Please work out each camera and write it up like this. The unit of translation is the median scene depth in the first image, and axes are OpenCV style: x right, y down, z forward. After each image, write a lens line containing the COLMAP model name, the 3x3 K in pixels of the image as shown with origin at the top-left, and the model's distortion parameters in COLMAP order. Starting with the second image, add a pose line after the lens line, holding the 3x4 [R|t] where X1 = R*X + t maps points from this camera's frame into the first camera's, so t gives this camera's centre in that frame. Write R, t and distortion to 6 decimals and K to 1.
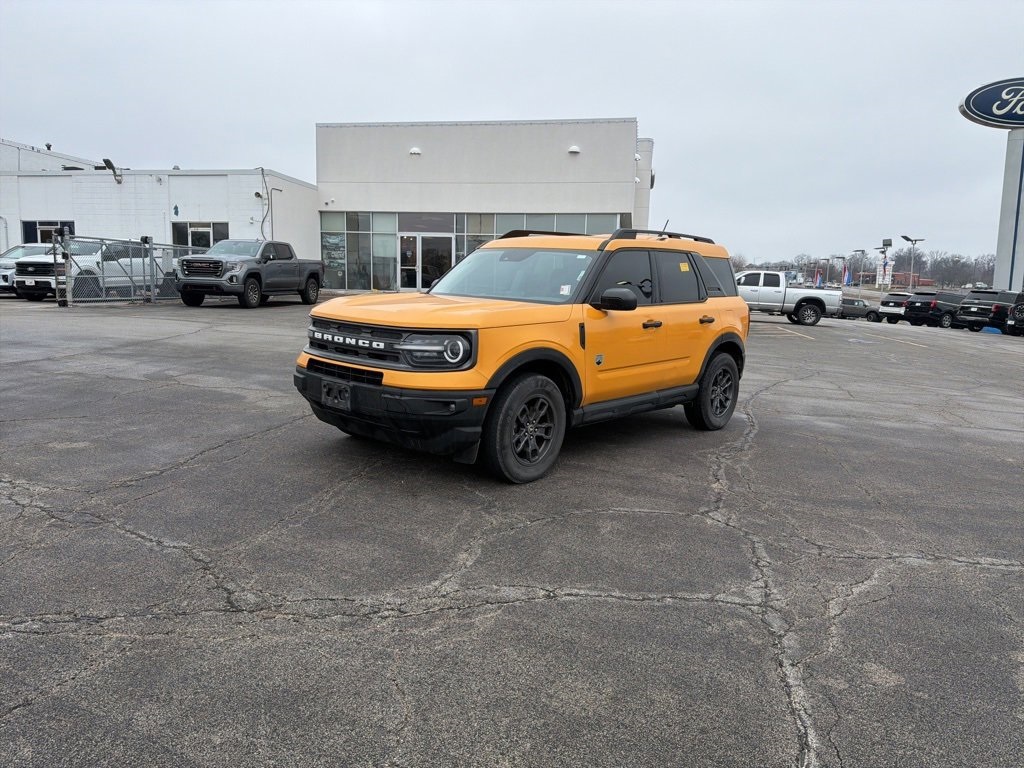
lens RADIAL K [[717.2, 0, 507.0], [0, 717.2, 382.7], [0, 0, 1]] dist [0.077698, -0.105315]
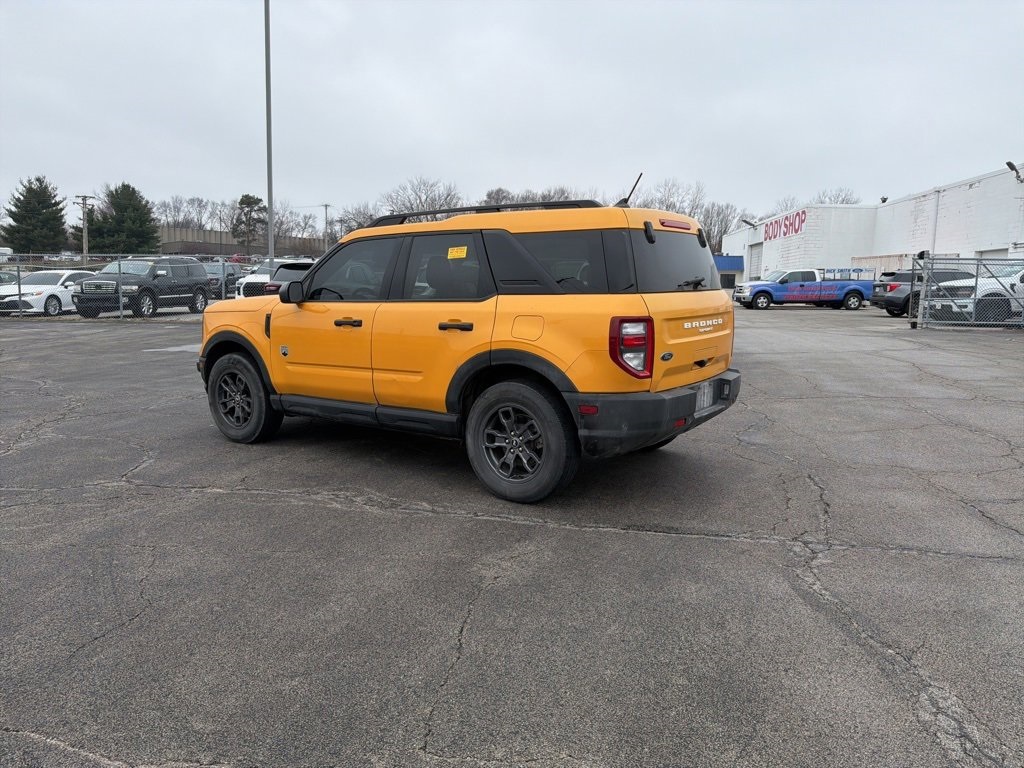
lens RADIAL K [[709.6, 0, 514.2], [0, 709.6, 379.9], [0, 0, 1]] dist [0.083298, -0.110636]
pose [[0.122655, 0.096483, -0.987748, 1.297447], [-0.143895, 0.986475, 0.078490, -0.130330], [0.981962, 0.132505, 0.134879, 1.298214]]
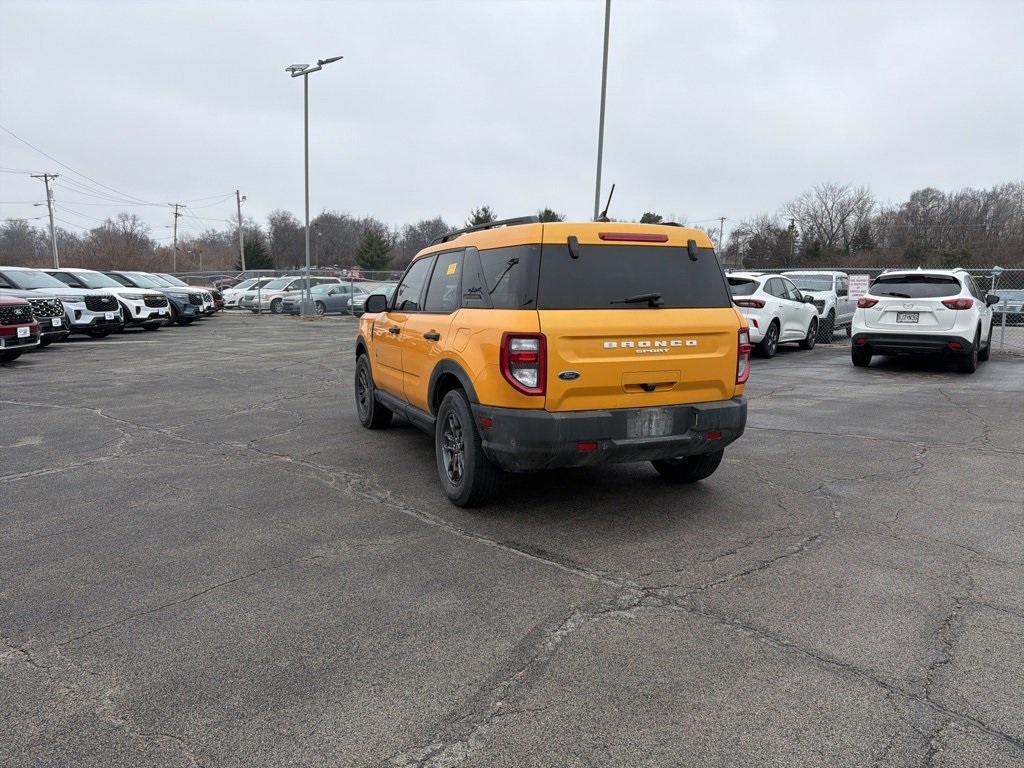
lens RADIAL K [[709.6, 0, 514.2], [0, 709.6, 379.9], [0, 0, 1]] dist [0.083298, -0.110636]
pose [[-0.407332, 0.067849, -0.910756, 1.246547], [-0.161348, 0.976204, 0.144887, -0.220177], [0.898915, 0.205966, -0.386692, 1.845771]]
